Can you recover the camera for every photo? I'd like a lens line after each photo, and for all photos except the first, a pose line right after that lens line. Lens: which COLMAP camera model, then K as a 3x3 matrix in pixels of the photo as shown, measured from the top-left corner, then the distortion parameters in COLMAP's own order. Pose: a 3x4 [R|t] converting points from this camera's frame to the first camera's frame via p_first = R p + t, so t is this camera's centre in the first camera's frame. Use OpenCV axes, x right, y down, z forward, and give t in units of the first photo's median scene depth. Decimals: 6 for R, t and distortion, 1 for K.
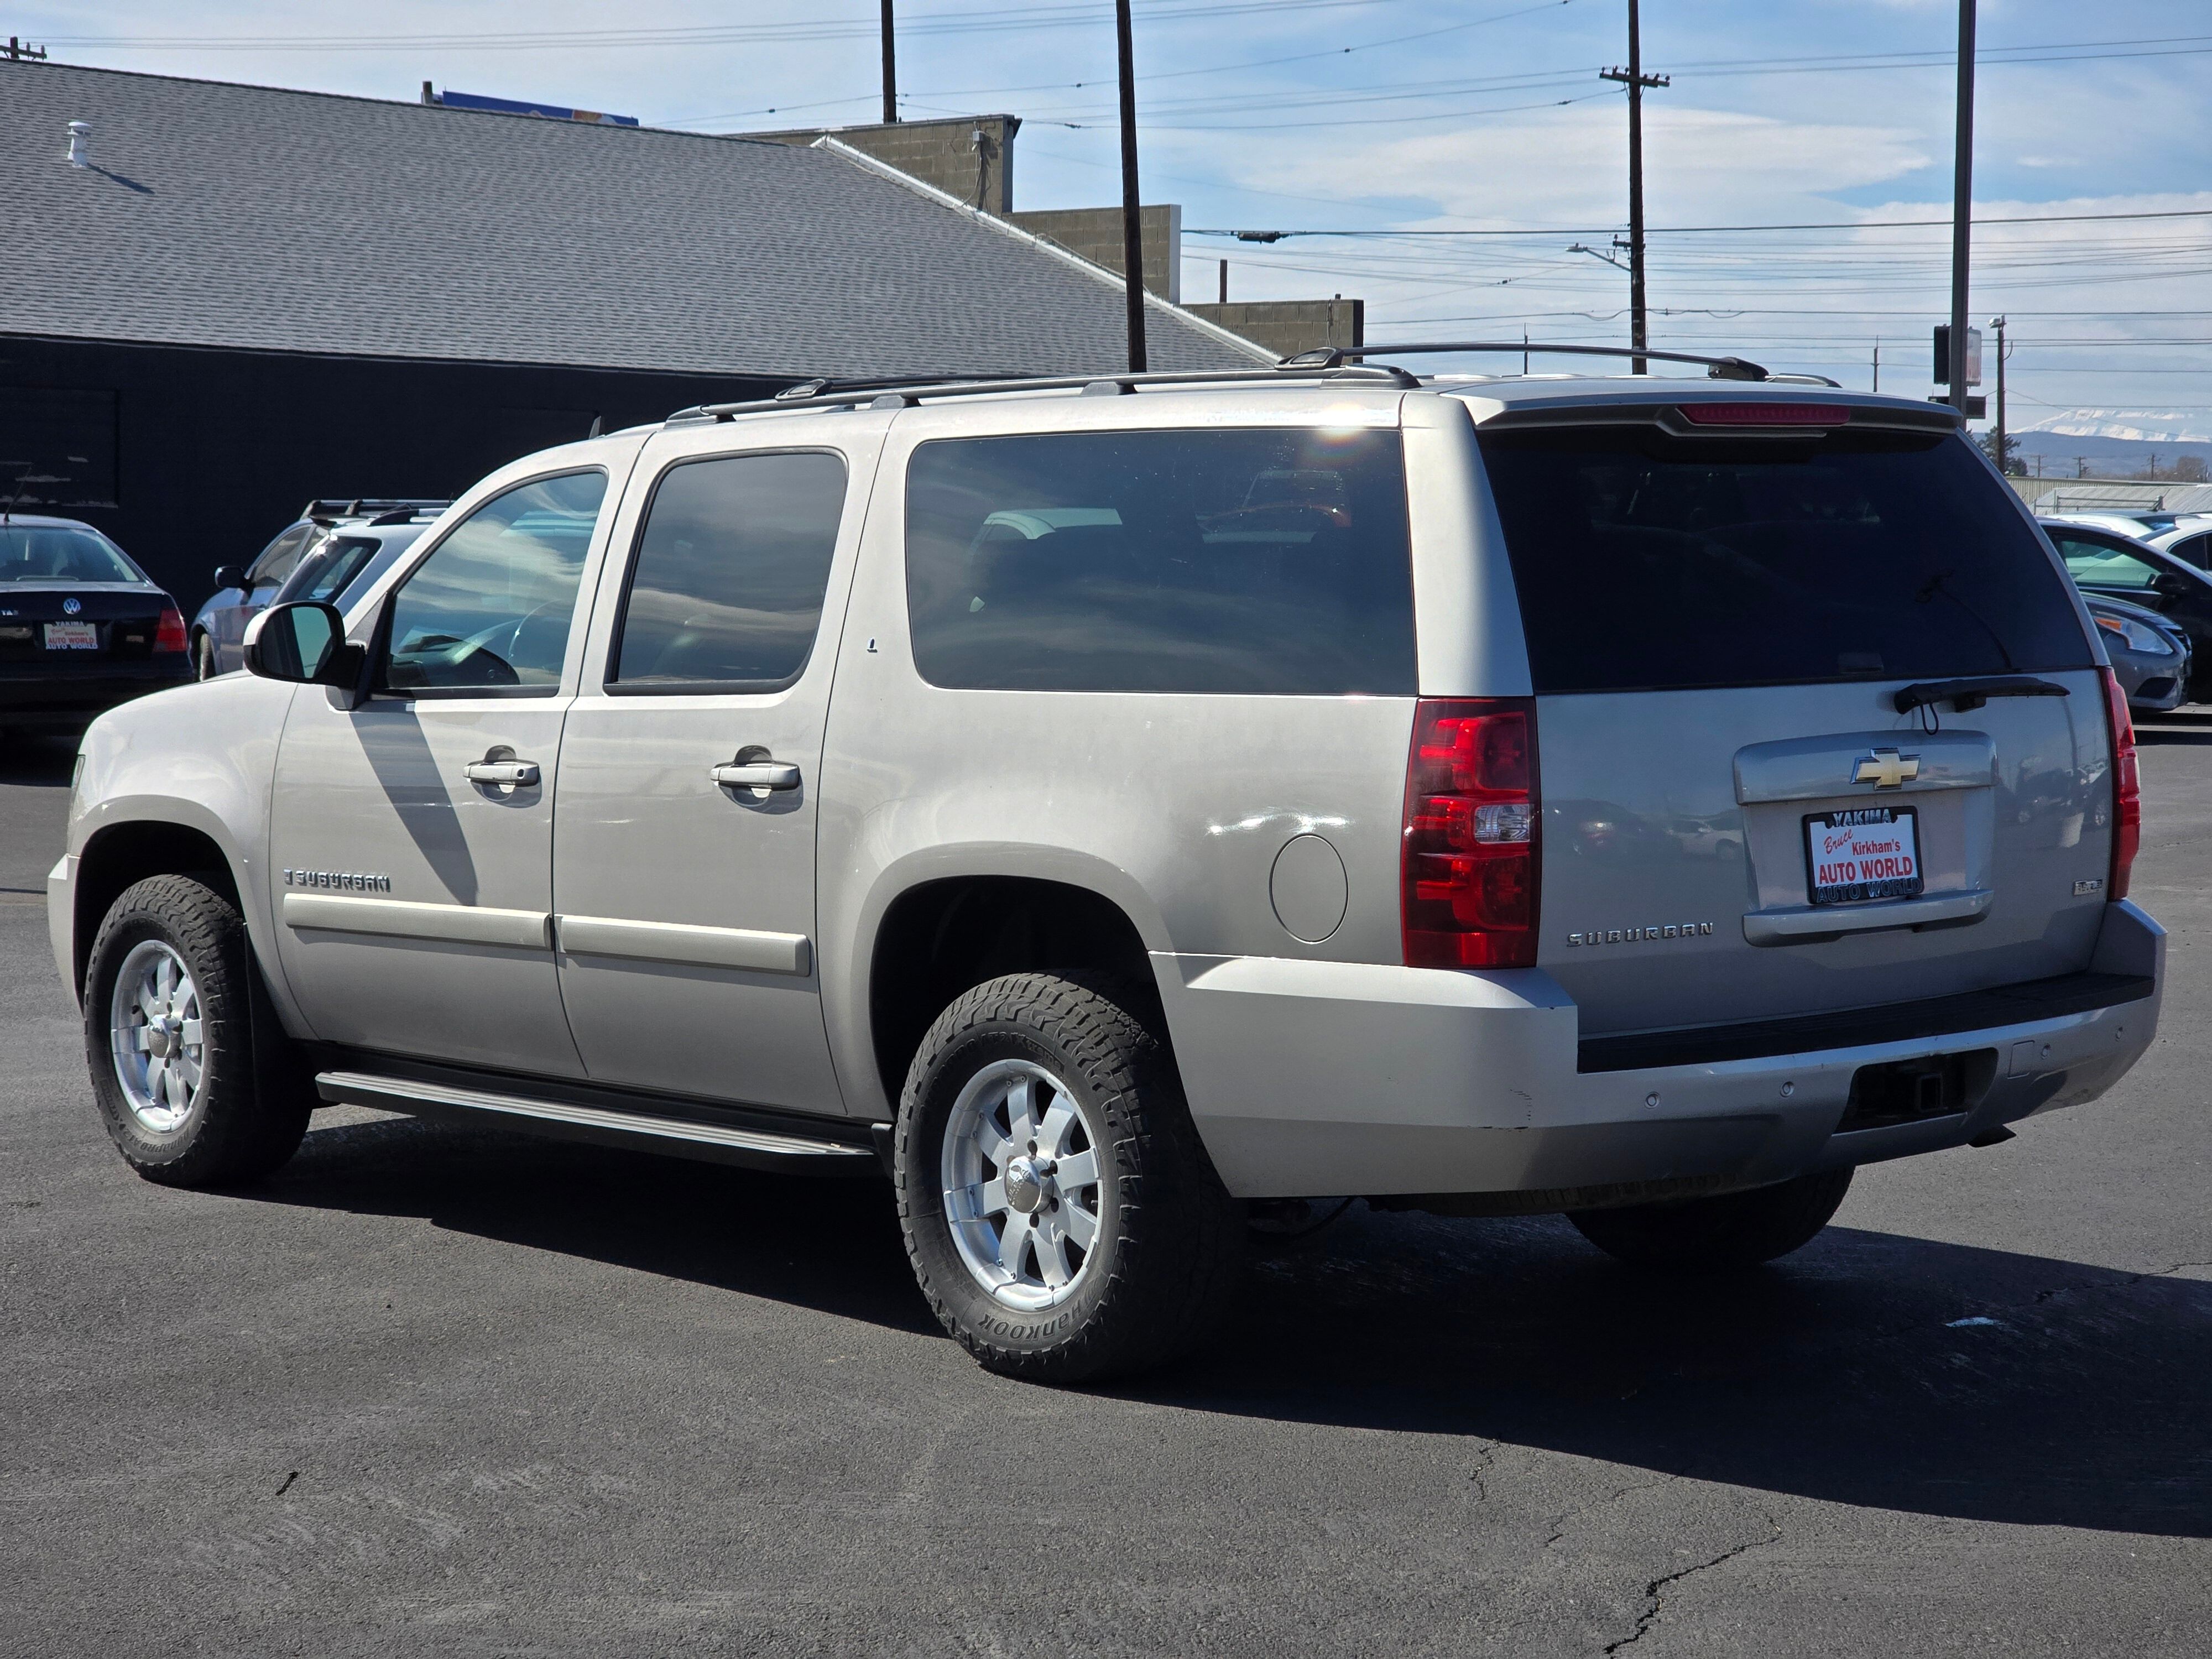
lens RADIAL K [[4344.5, 0, 1107.4], [0, 4344.5, 824.7], [0, 0, 1]] dist [0.033332, 0.000000]
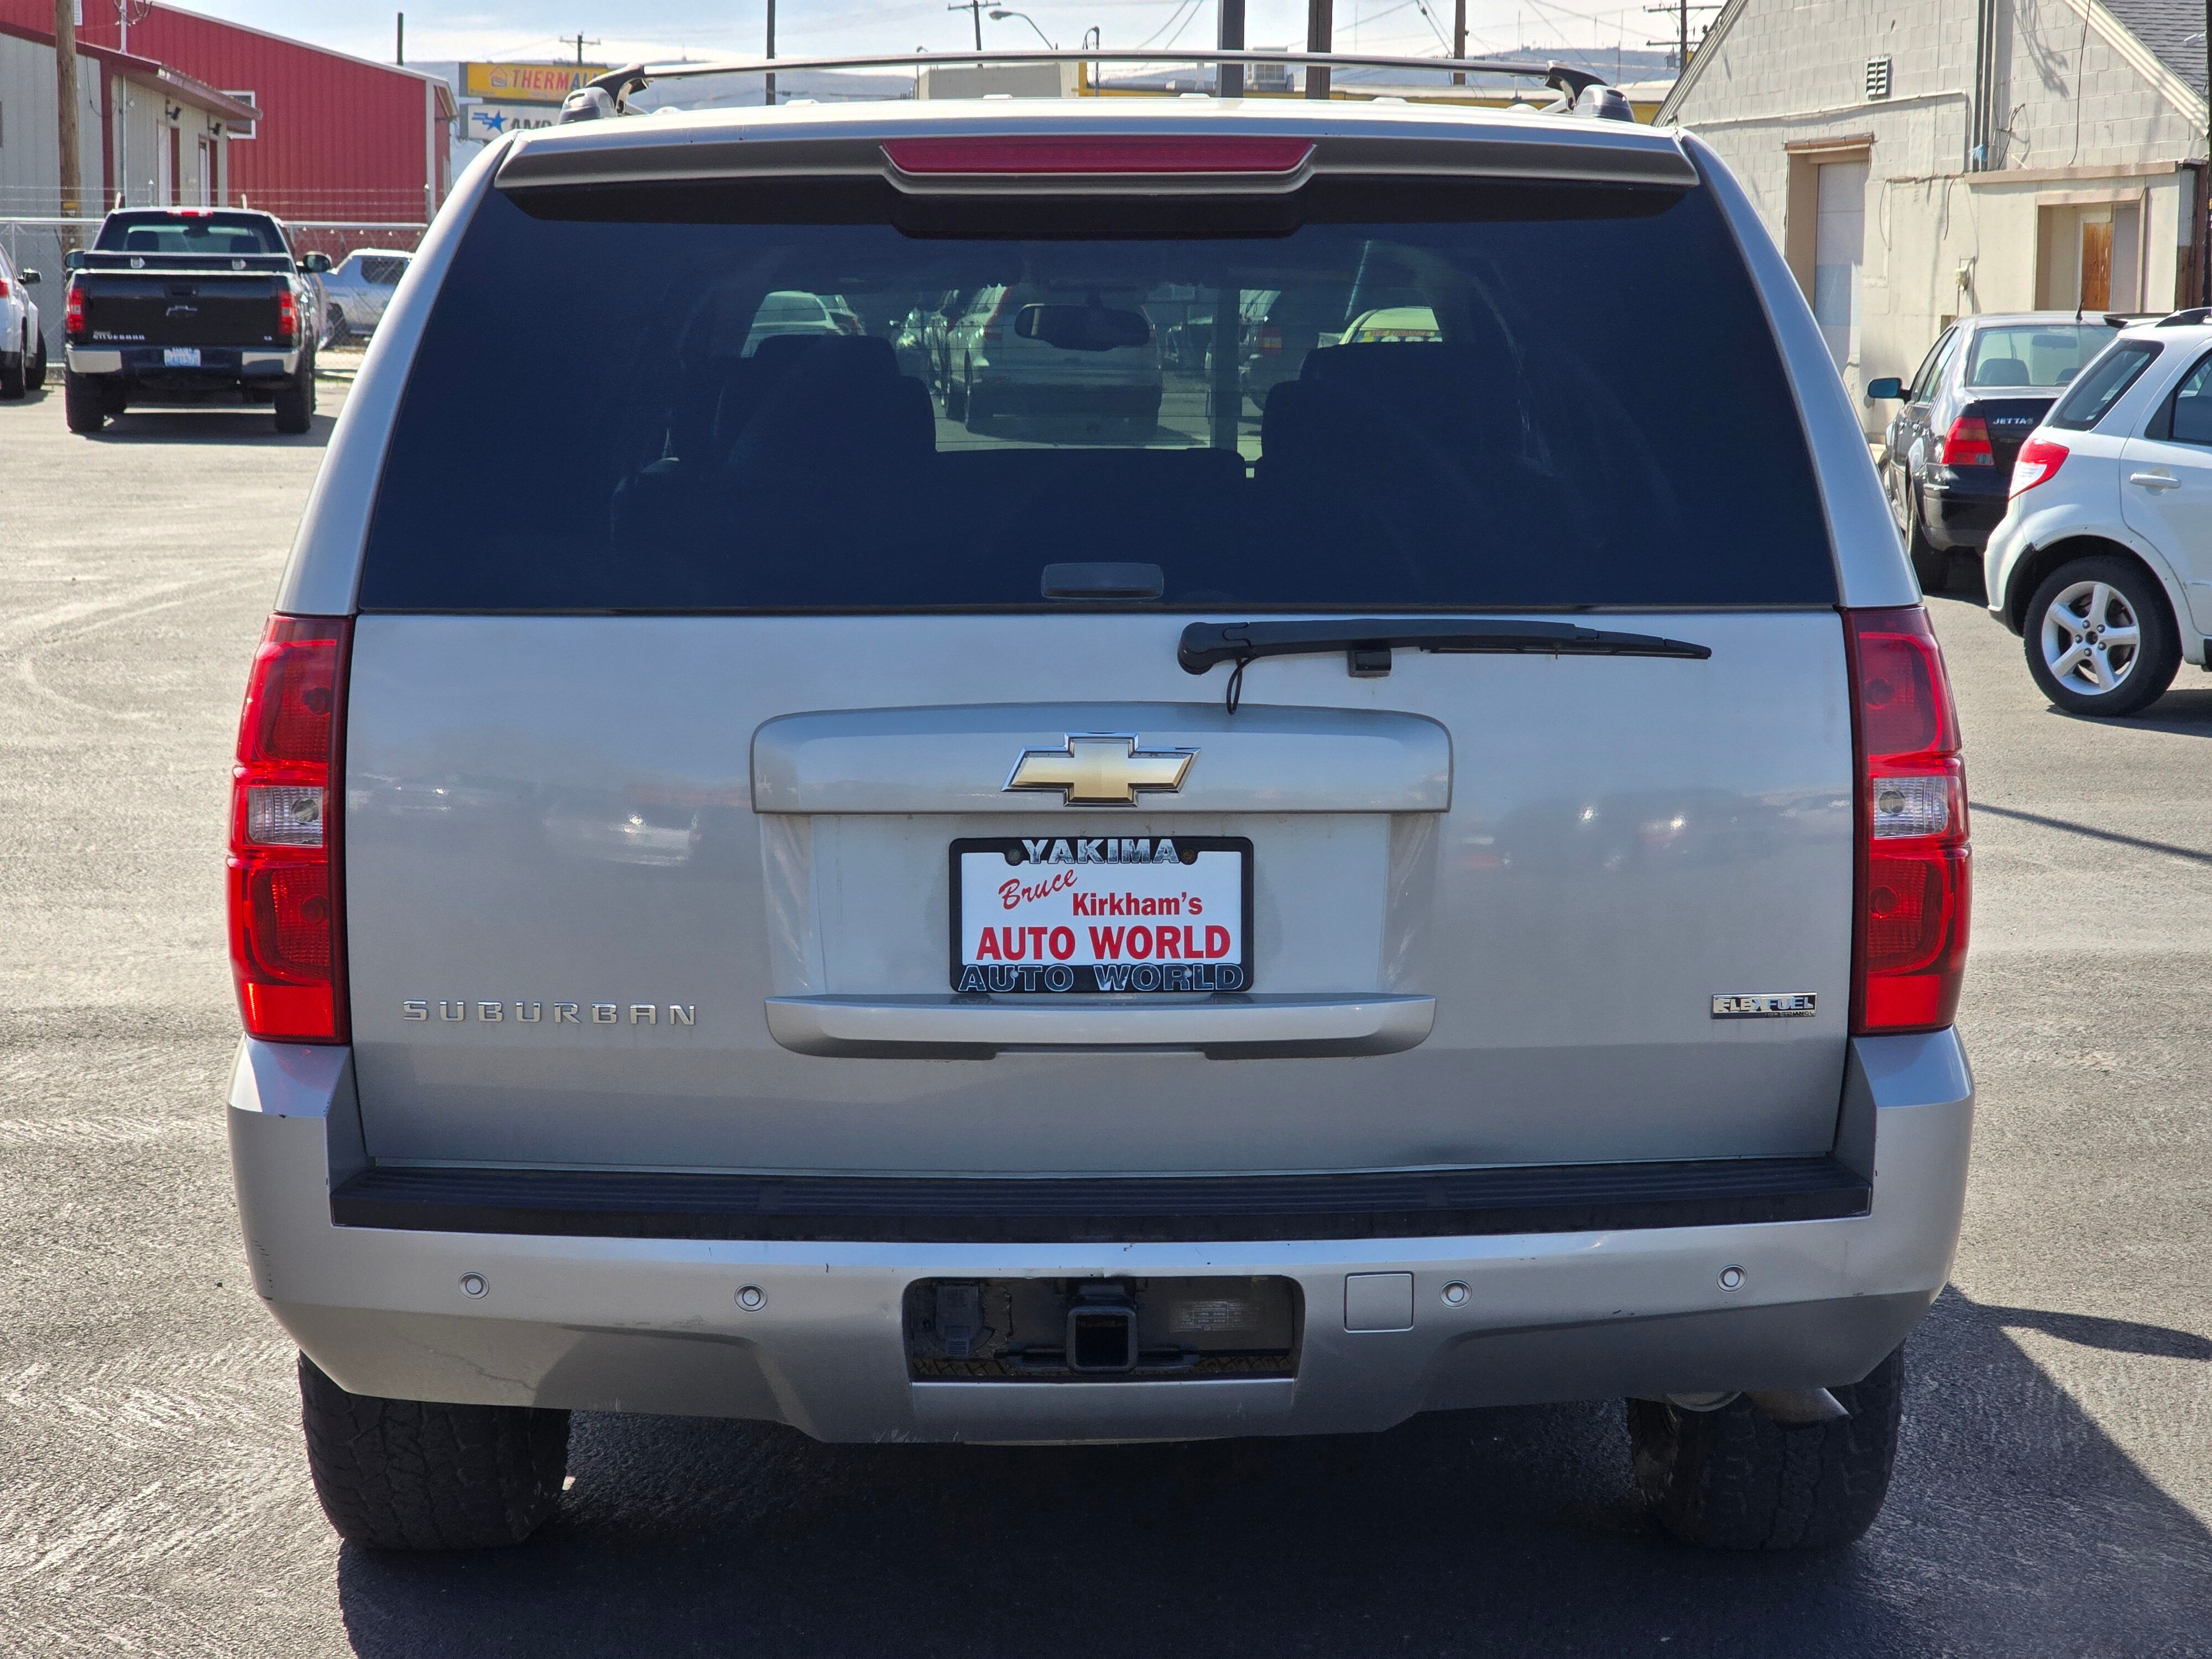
lens RADIAL K [[4344.5, 0, 1115.8], [0, 4344.5, 836.6], [0, 0, 1]] dist [0.033332, 0.000000]
pose [[0.753646, 0.074269, -0.653071, 0.552014], [-0.049132, 0.997181, 0.056704, -0.036386], [0.655442, -0.010648, 0.755171, 0.567155]]
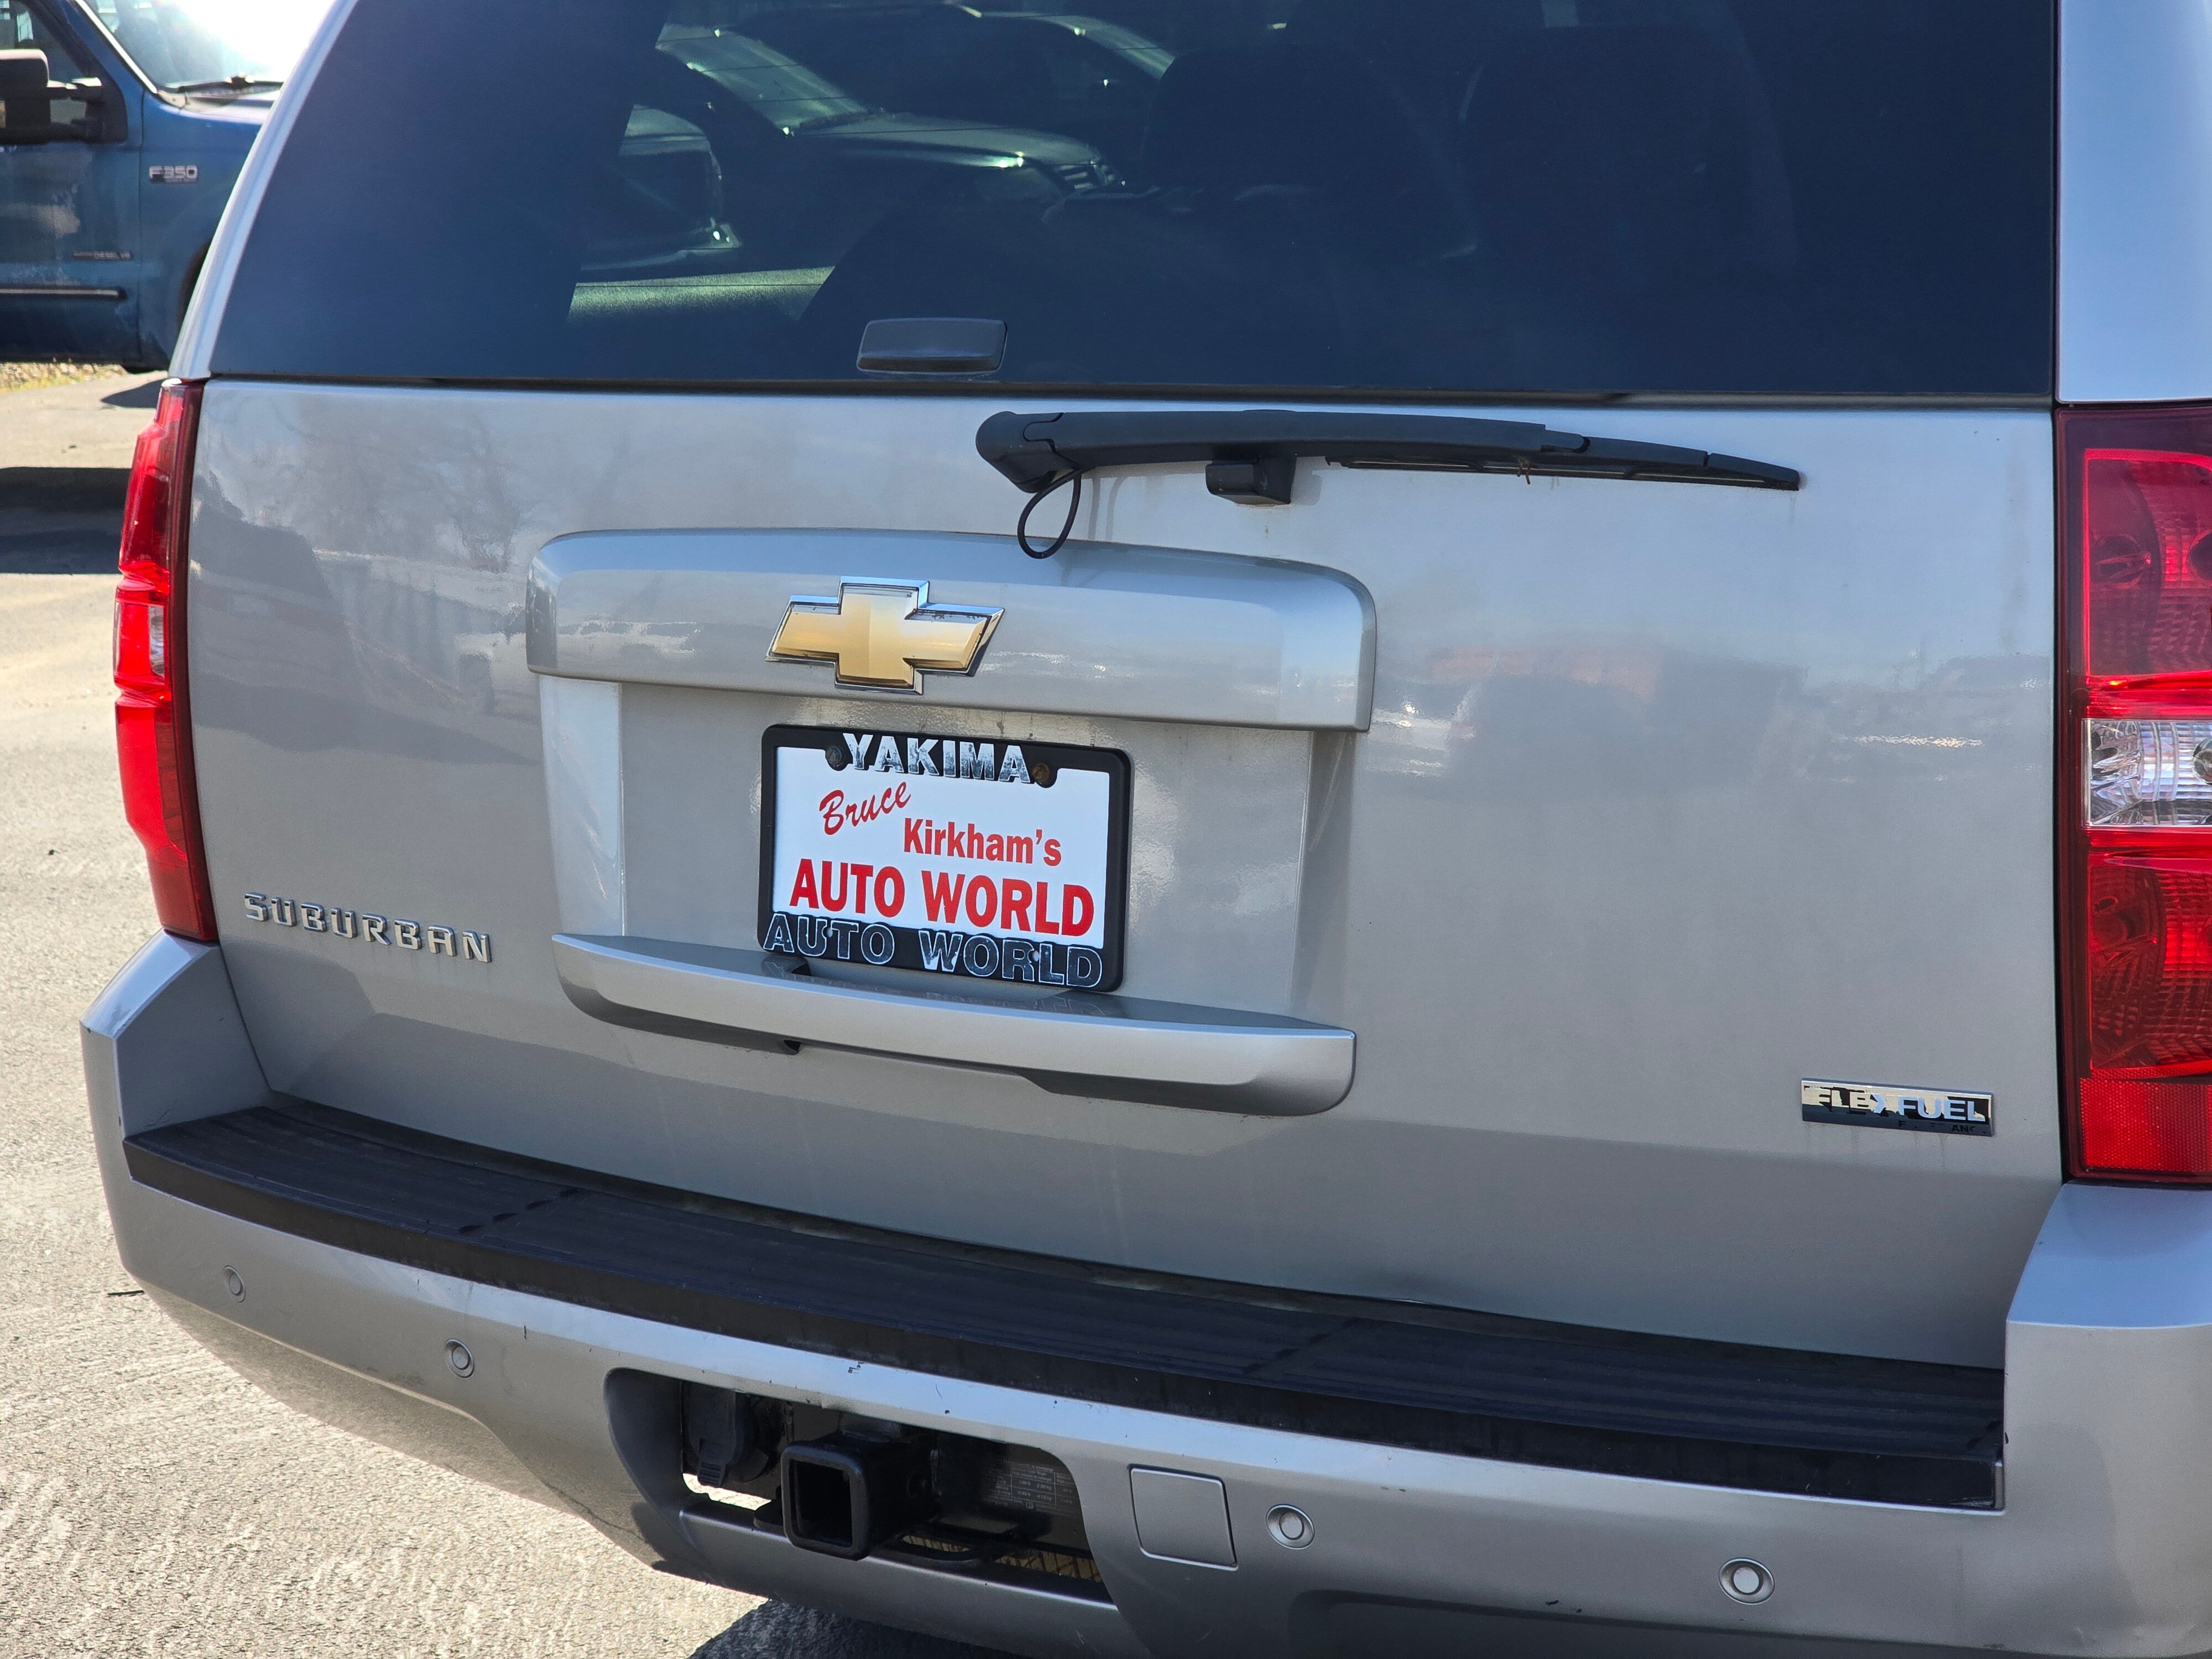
lens RADIAL K [[4344.5, 0, 1093.3], [0, 4344.5, 821.6], [0, 0, 1]] dist [0.033332, 0.000000]
pose [[0.205405, 0.158603, -0.965740, 0.541345], [-0.041685, 0.987303, 0.153278, -0.054448], [0.977789, 0.008773, 0.209409, 0.935990]]
